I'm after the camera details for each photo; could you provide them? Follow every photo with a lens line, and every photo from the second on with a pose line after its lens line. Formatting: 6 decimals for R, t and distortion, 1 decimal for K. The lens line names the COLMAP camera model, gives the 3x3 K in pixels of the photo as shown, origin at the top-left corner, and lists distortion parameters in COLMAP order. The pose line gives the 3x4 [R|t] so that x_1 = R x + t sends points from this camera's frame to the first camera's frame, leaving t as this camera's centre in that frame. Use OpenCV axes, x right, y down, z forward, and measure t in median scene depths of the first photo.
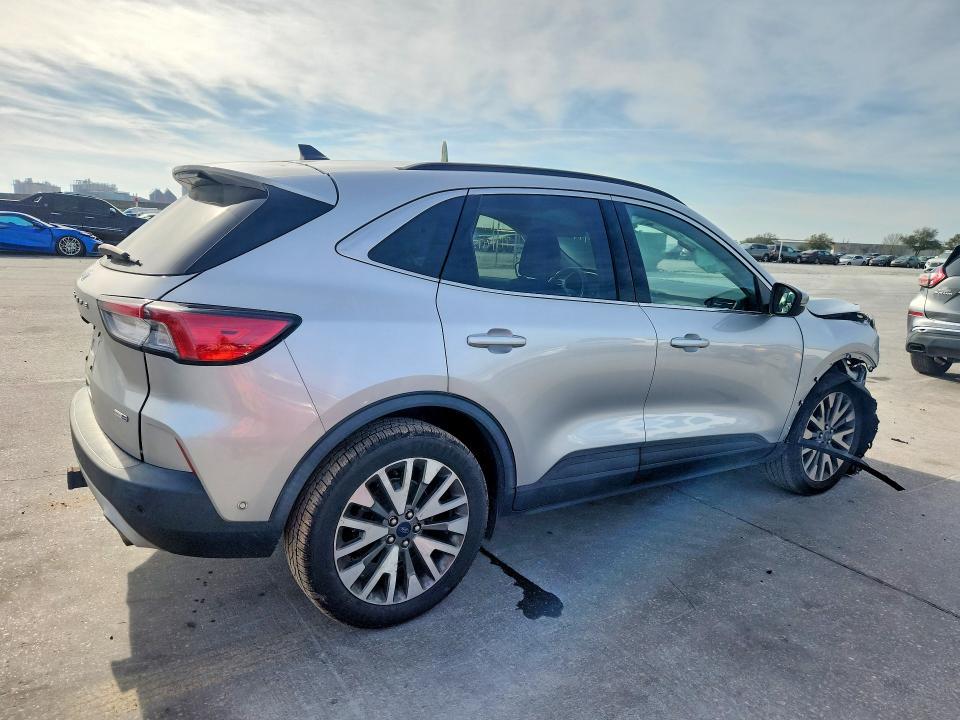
lens RADIAL K [[741.6, 0, 480.8], [0, 741.6, 361.2], [0, 0, 1]] dist [0.043057, -0.028690]
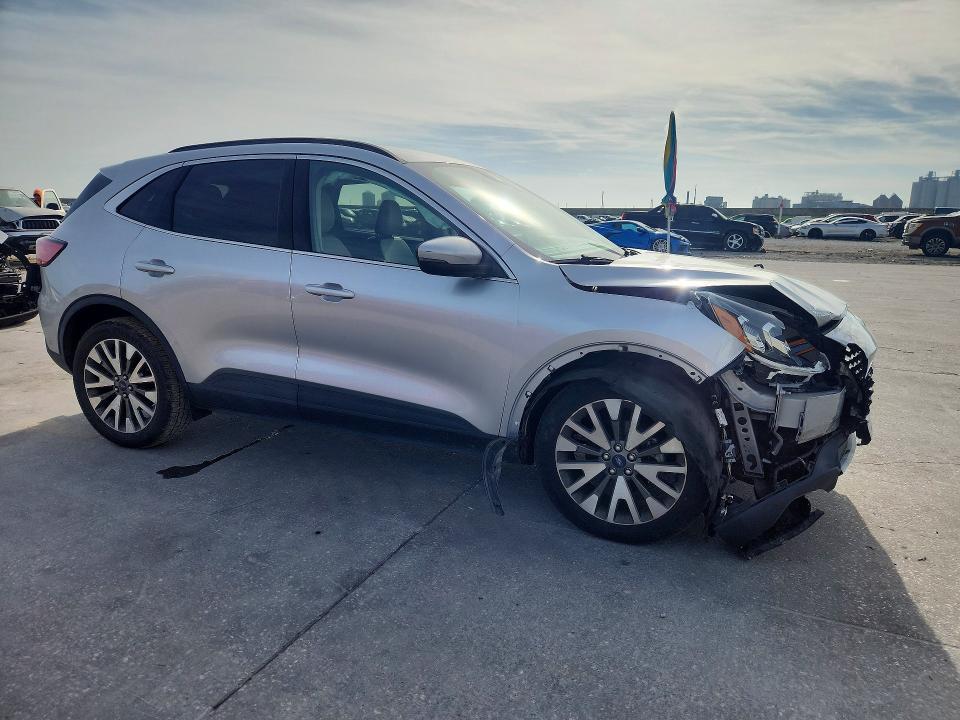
lens RADIAL K [[741.6, 0, 479.9], [0, 741.6, 363.0], [0, 0, 1]] dist [0.043057, -0.028690]
pose [[0.492991, 0.125961, -0.860868, 0.169944], [-0.142865, 0.987753, 0.062713, -0.002874], [0.858224, 0.092071, 0.504949, 0.088983]]
